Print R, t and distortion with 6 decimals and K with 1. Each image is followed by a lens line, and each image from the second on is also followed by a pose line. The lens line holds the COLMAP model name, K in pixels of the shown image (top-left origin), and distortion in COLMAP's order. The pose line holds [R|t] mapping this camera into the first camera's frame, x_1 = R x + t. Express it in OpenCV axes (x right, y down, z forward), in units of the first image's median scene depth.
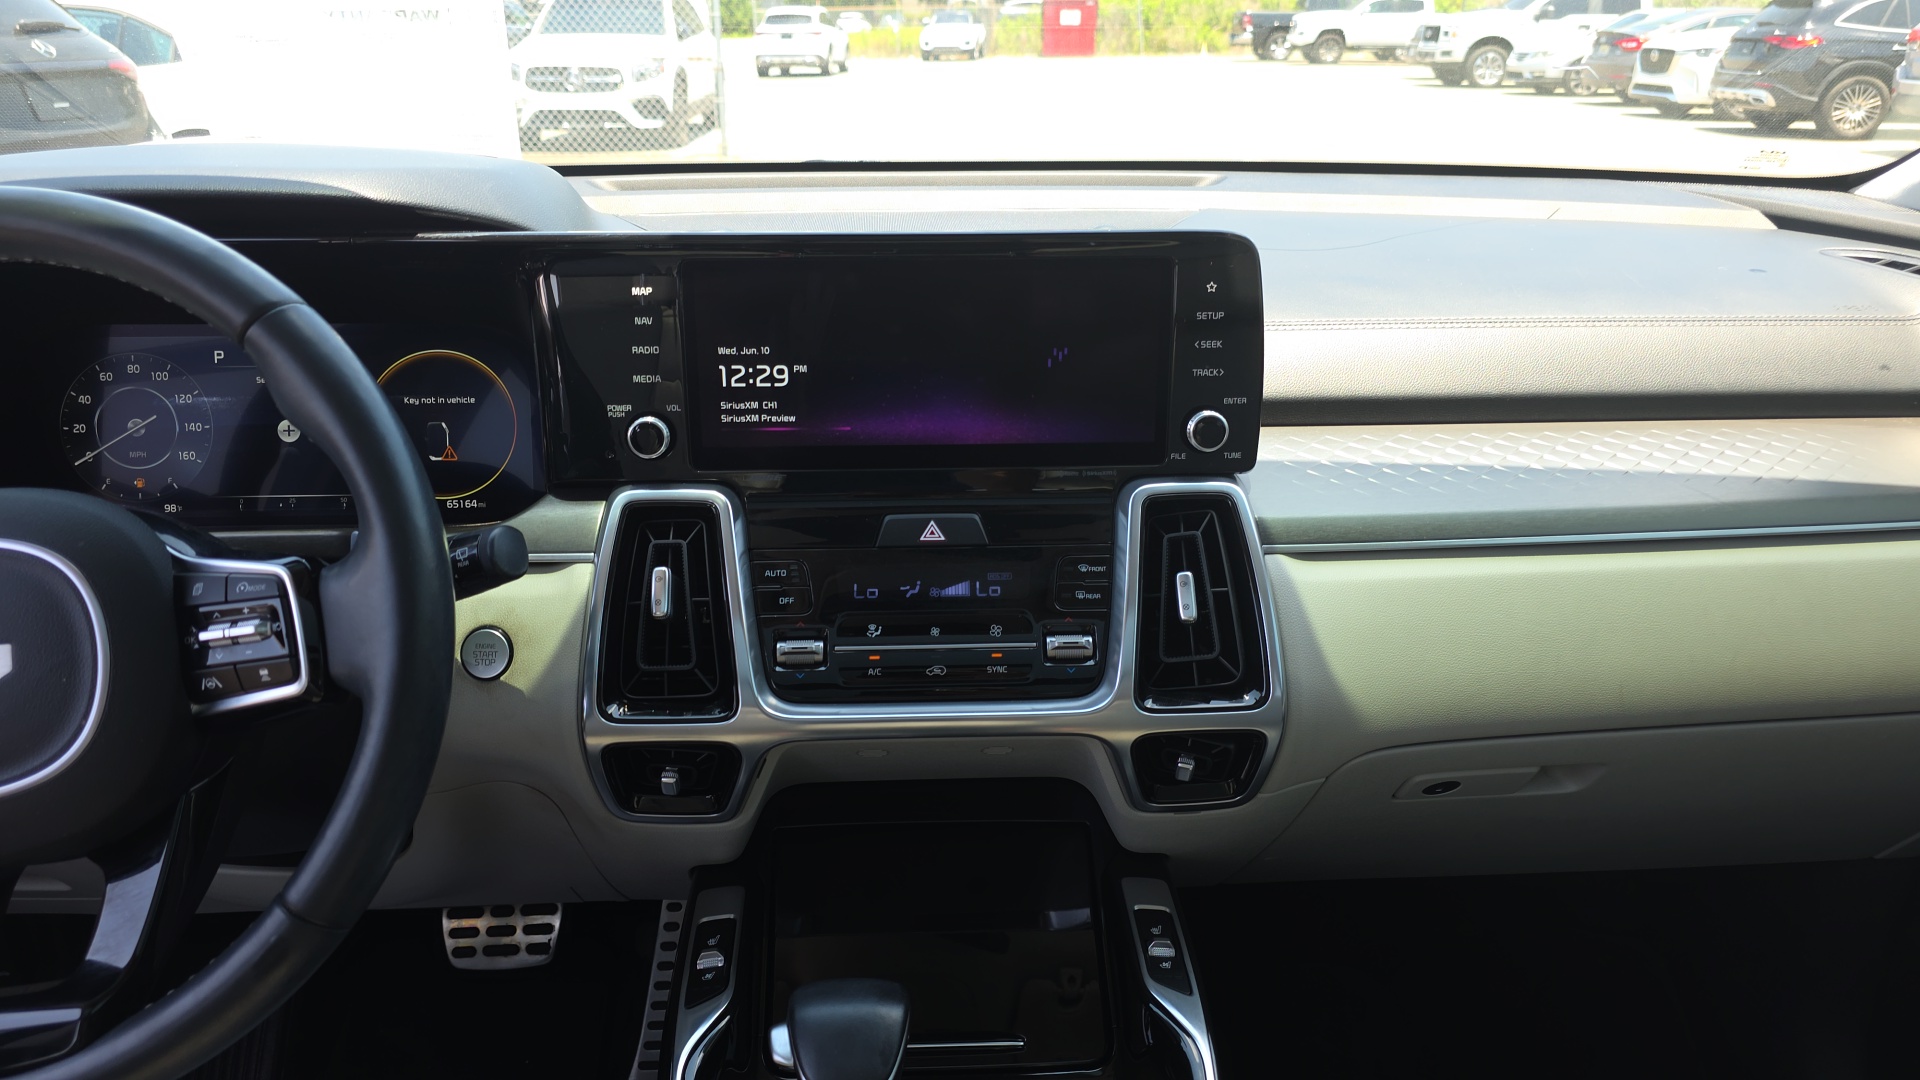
lens RADIAL K [[1297.1, 0, 942.4], [0, 1297.1, 523.8], [0, 0, 1]] dist [0.053825, -0.064763]
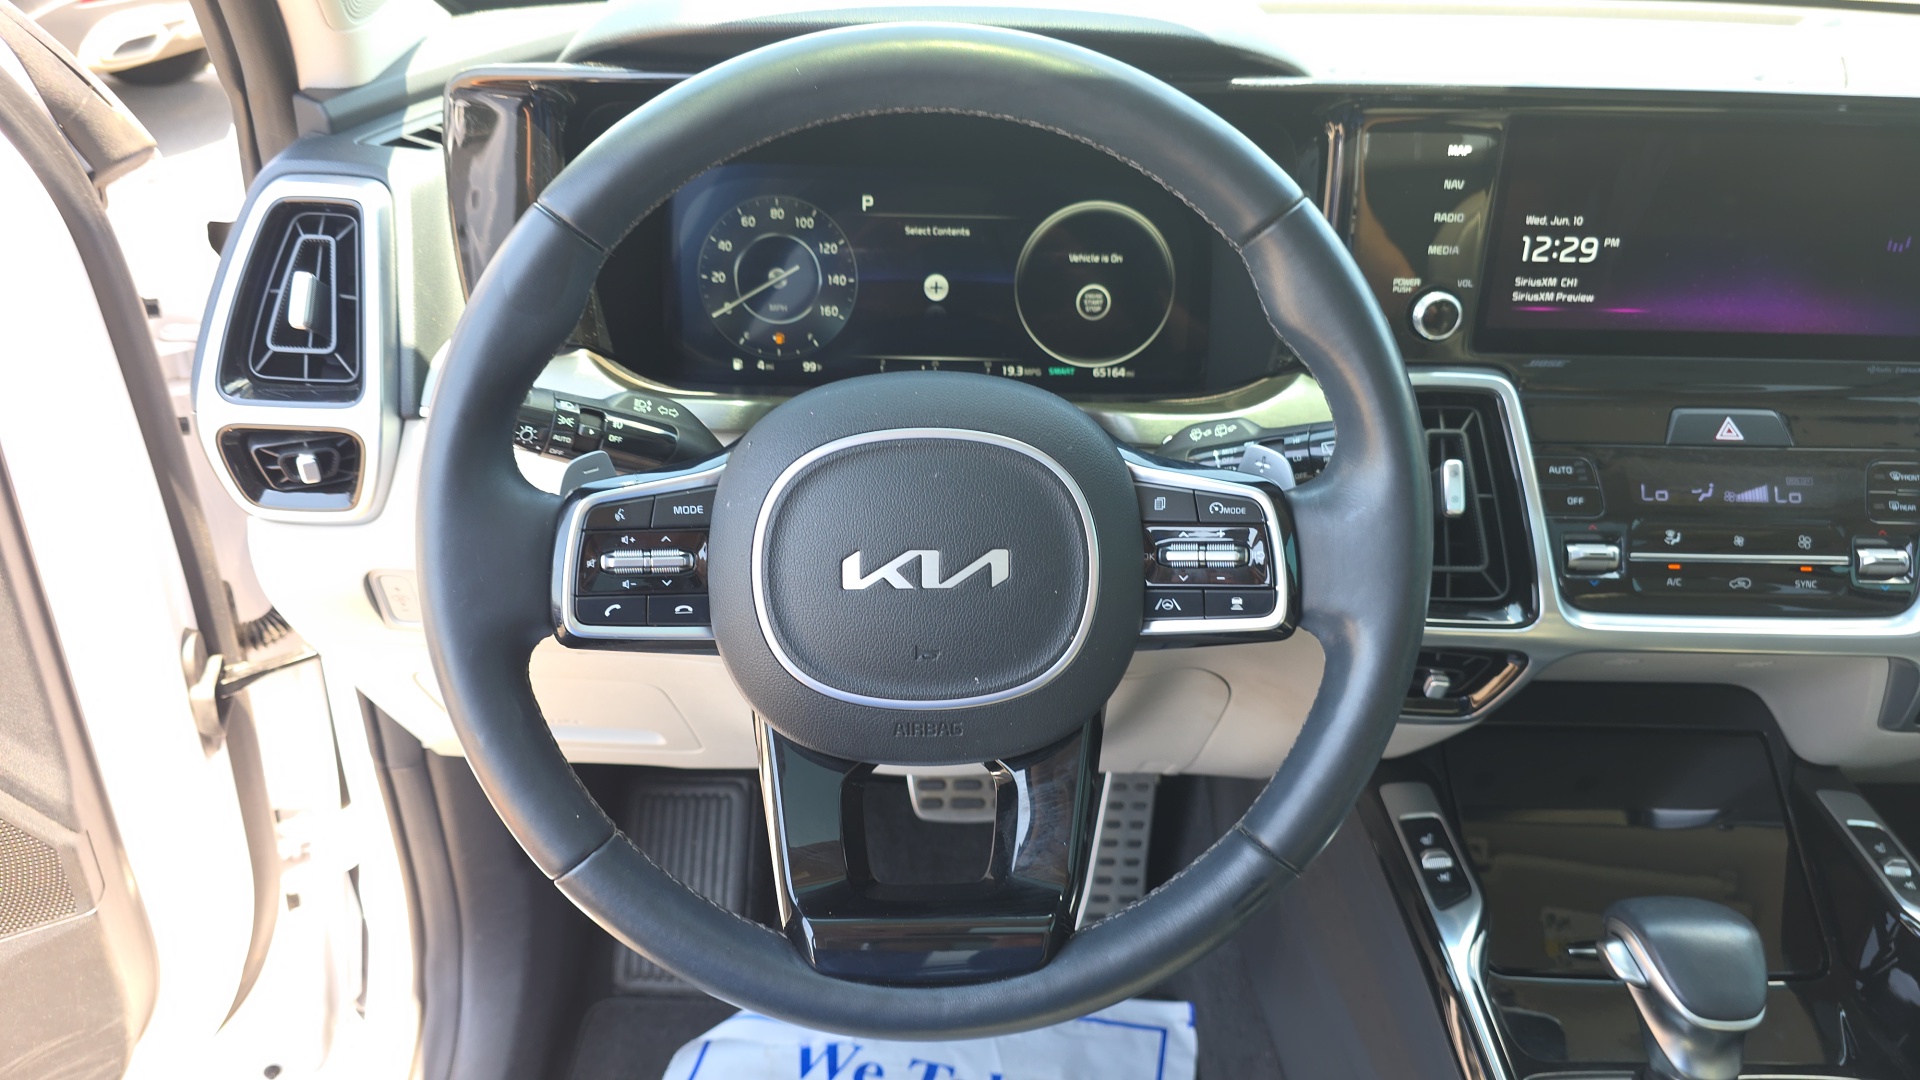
lens RADIAL K [[1297.1, 0, 962.1], [0, 1297.1, 561.8], [0, 0, 1]] dist [0.053825, -0.064763]
pose [[0.998971, 0.038838, -0.023403, -0.524779], [-0.034588, 0.986416, 0.160584, -0.031799], [0.029322, -0.159609, 0.986745, 0.059225]]
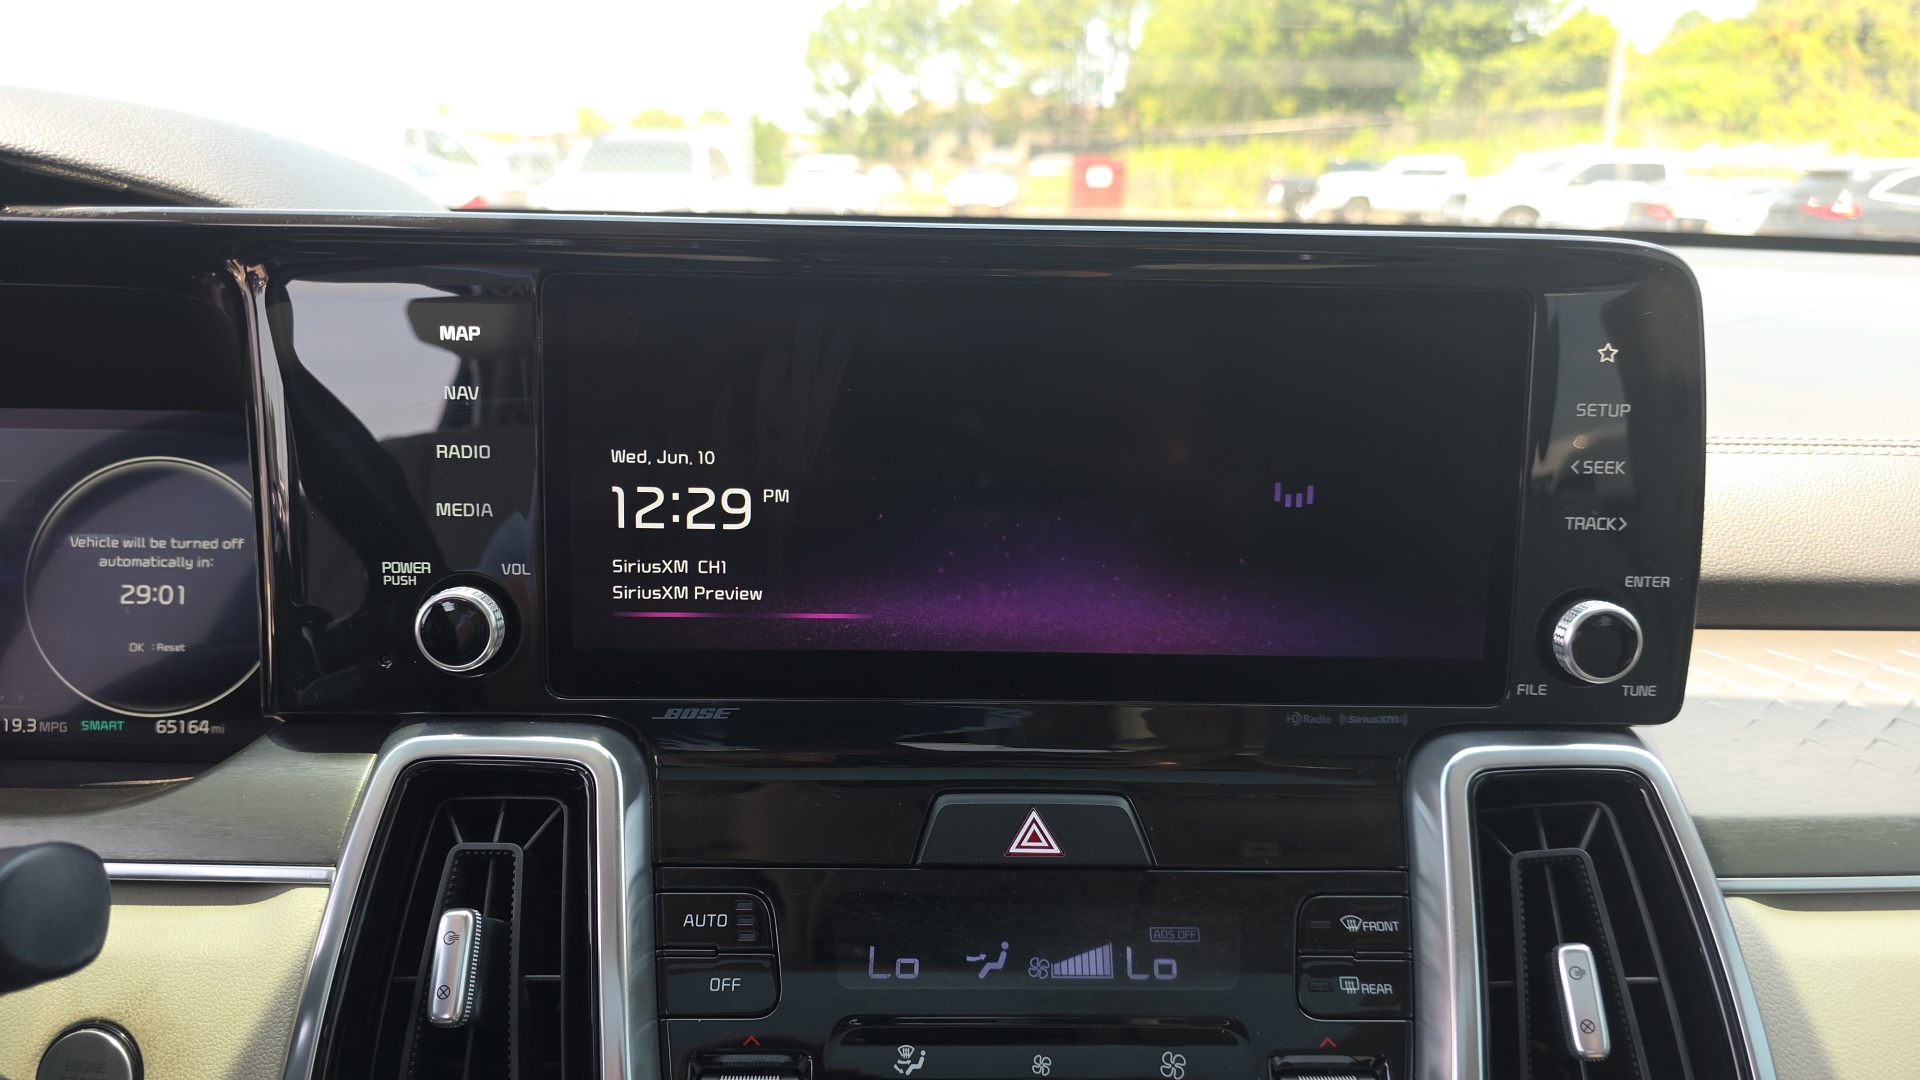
lens RADIAL K [[1297.1, 0, 948.2], [0, 1297.1, 545.9], [0, 0, 1]] dist [0.053825, -0.064763]
pose [[0.999634, 0.023430, -0.013541, -0.036331], [-0.024649, 0.994853, -0.098289, -0.053208], [0.011168, 0.098586, 0.995066, 0.506617]]
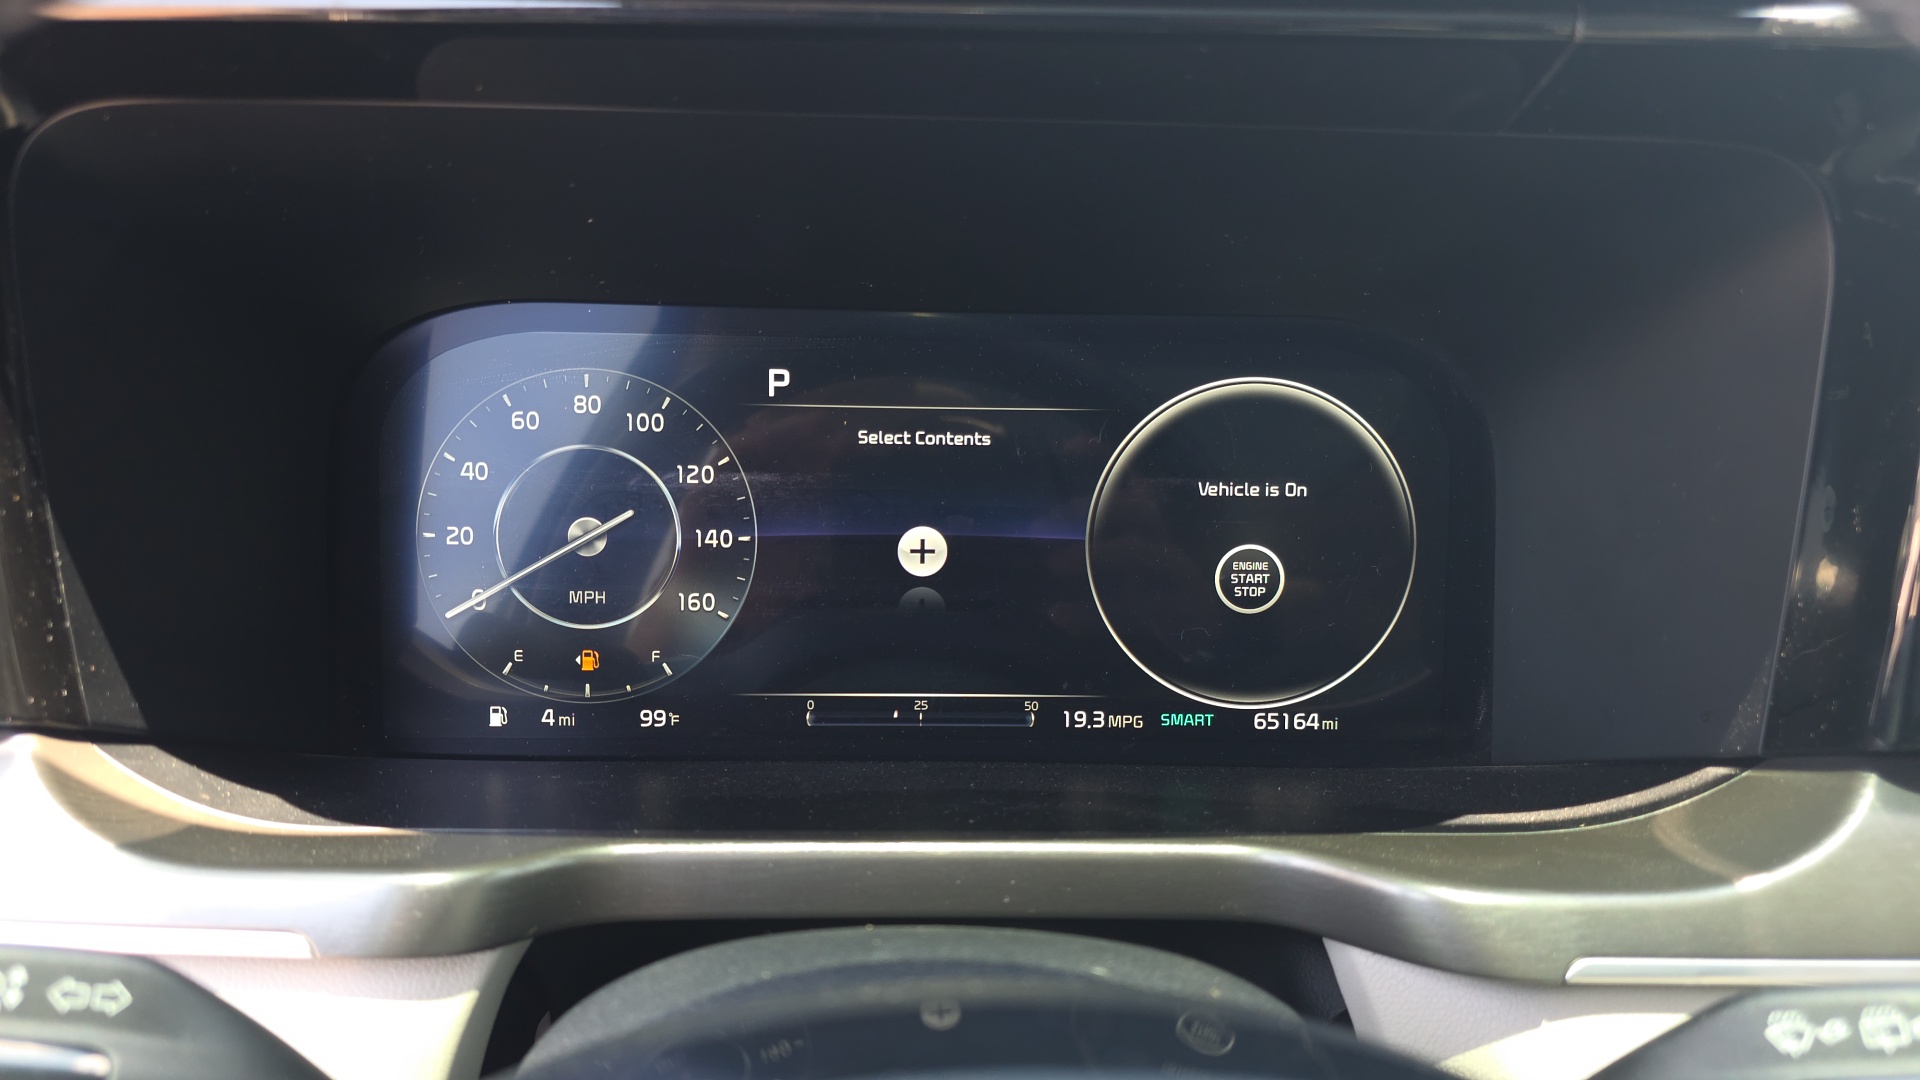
lens RADIAL K [[1297.1, 0, 944.4], [0, 1297.1, 550.1], [0, 0, 1]] dist [0.053825, -0.064763]
pose [[0.999718, 0.023750, 0.000238, -0.571964], [-0.023740, 0.999502, -0.020779, -0.072508], [-0.000731, 0.020767, 0.999784, 0.647586]]
